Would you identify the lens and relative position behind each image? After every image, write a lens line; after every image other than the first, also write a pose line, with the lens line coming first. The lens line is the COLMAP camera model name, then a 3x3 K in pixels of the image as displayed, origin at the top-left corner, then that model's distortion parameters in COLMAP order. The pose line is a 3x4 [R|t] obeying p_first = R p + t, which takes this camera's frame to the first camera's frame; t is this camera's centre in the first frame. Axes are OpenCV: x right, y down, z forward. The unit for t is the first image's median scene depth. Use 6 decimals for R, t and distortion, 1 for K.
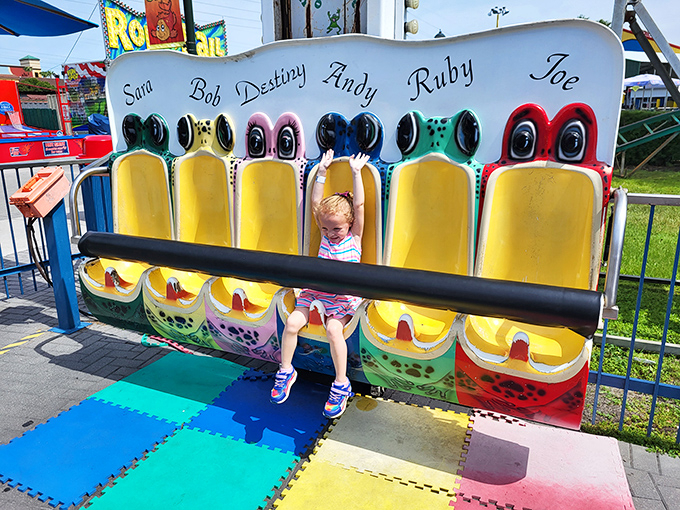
lens RADIAL K [[519.7, 0, 339.2], [0, 519.7, 254.8], [0, 0, 1]] dist [0.008995, 0.002519]
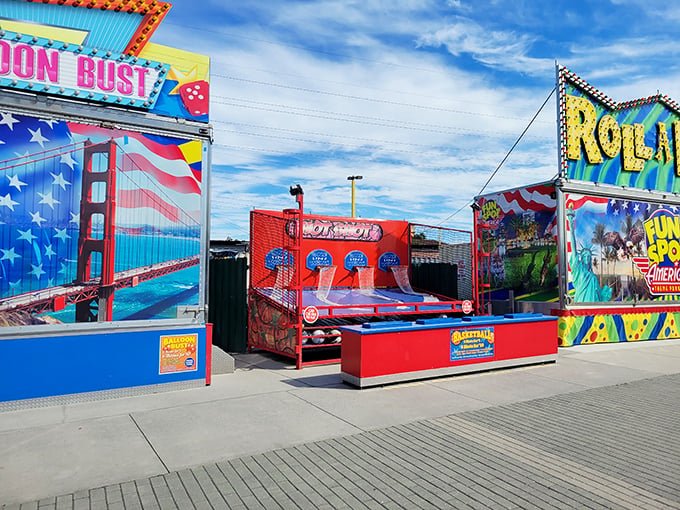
lens RADIAL K [[485.8, 0, 340.3], [0, 485.8, 254.2], [0, 0, 1]] dist [0.001981, 0.000750]
pose [[0.807658, -0.002932, -0.589645, -0.320522], [-0.174863, 0.953814, -0.244259, -0.126392], [0.563127, 0.300385, 0.769842, 0.479674]]
